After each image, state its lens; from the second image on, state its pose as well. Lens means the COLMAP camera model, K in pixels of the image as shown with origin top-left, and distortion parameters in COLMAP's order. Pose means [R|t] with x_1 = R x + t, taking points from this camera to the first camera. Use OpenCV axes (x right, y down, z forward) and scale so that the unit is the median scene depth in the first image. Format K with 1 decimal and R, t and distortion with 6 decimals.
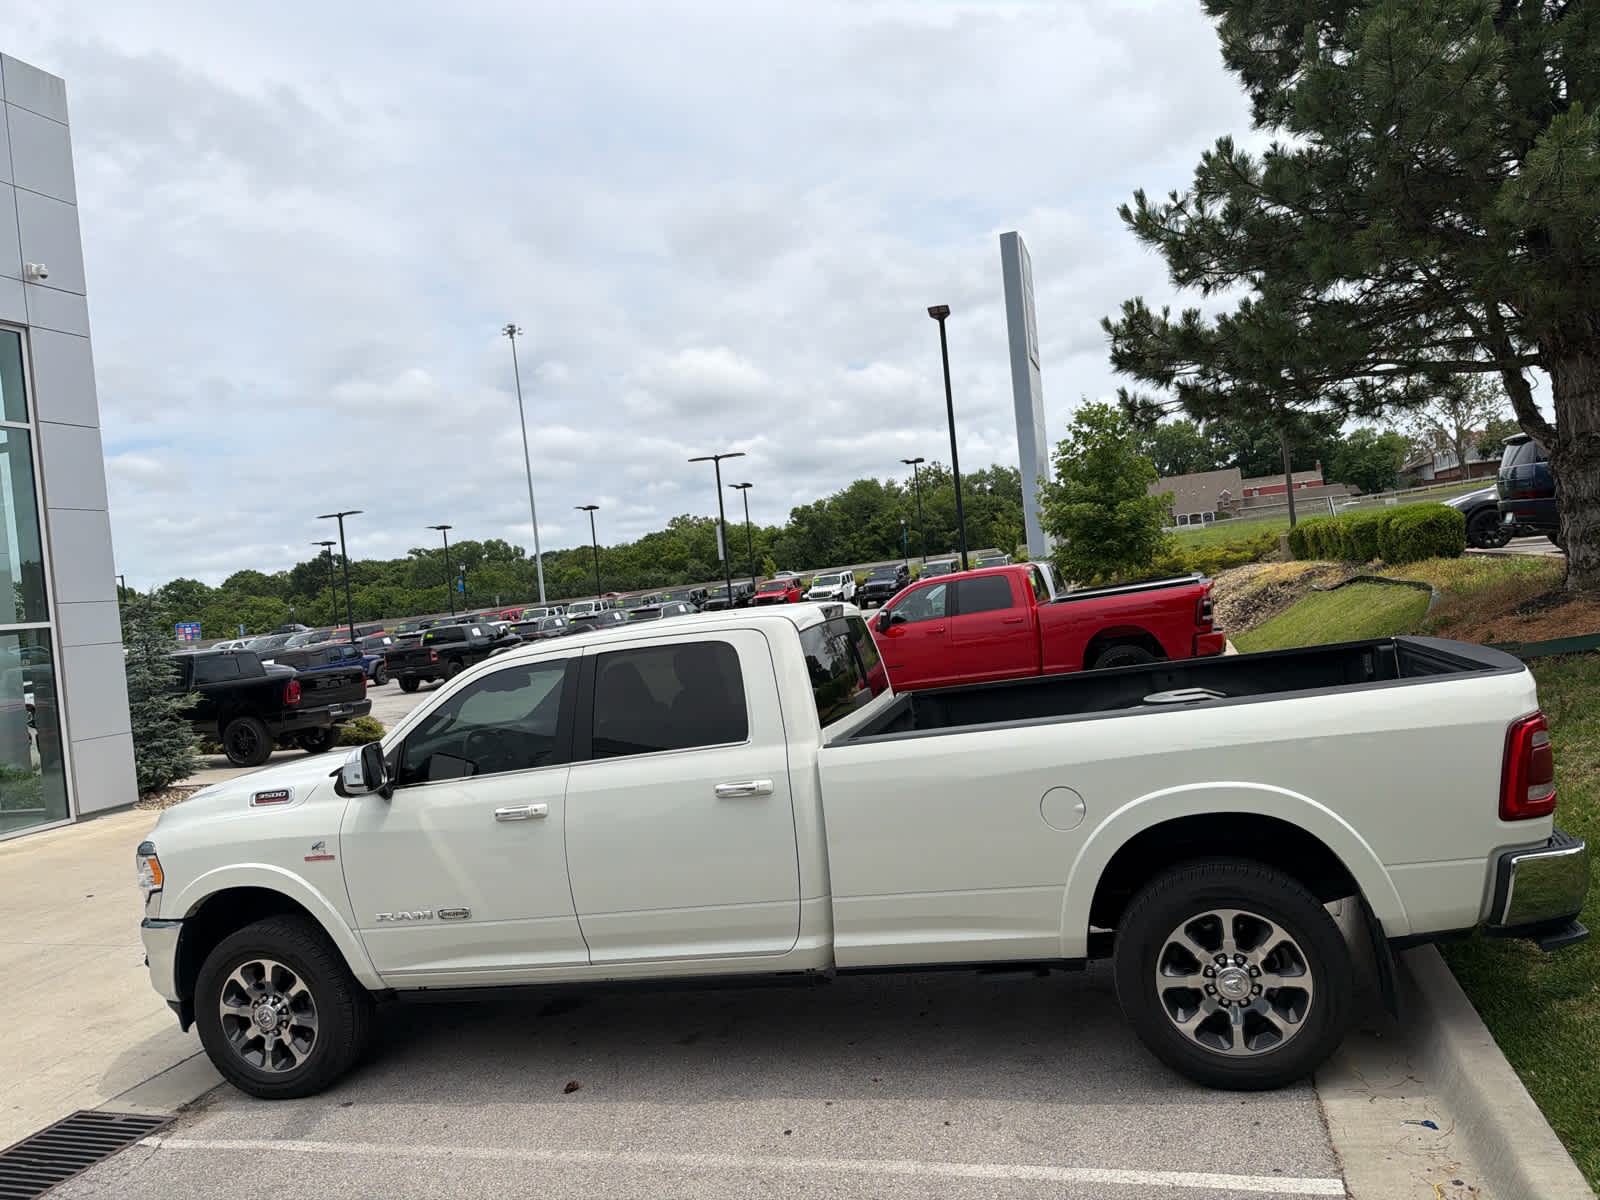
lens RADIAL K [[1118.7, 0, 796.0], [0, 1118.7, 609.9], [0, 0, 1]] dist [0.032474, -0.038897]
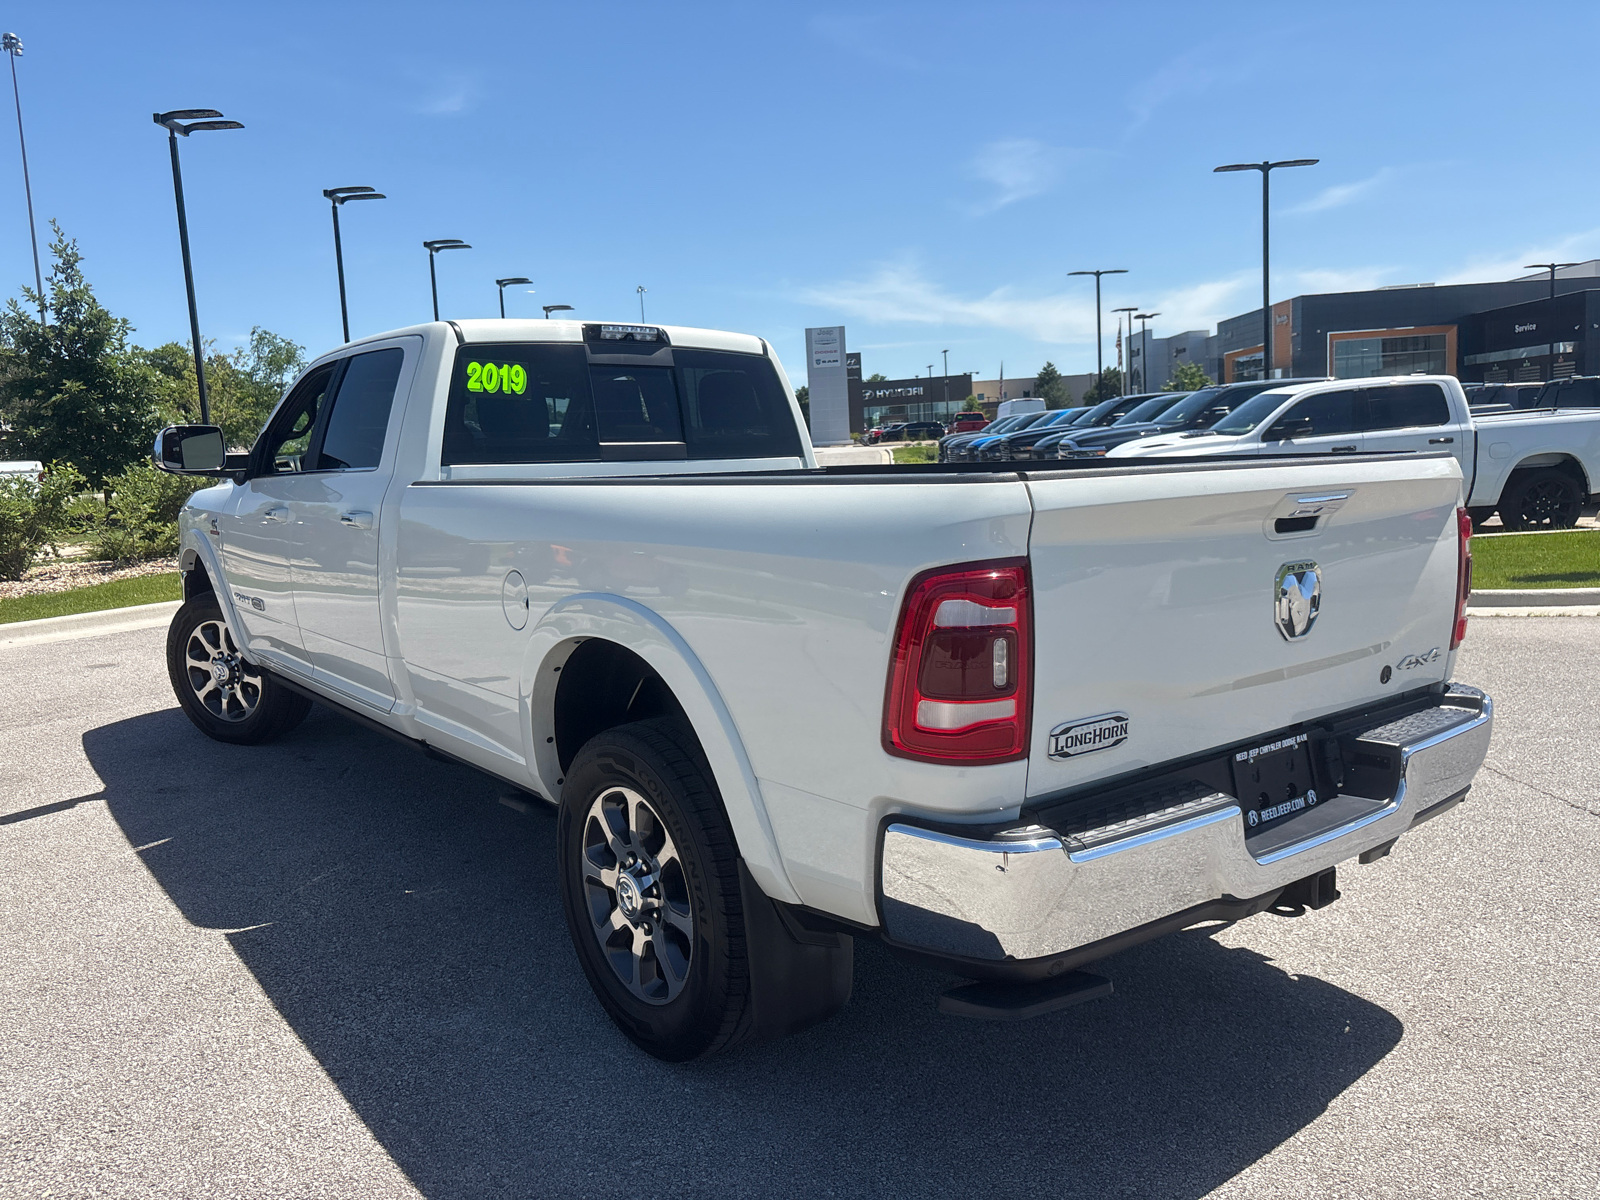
lens RADIAL K [[1217.4, 0, 784.4], [0, 1217.4, 611.3], [0, 0, 1]] dist [0.038625, -0.044215]
pose [[0.788243, 0.194923, -0.583676, 0.736426], [-0.091109, 0.975019, 0.202574, 0.008292], [0.608582, -0.106499, 0.786311, 0.430671]]
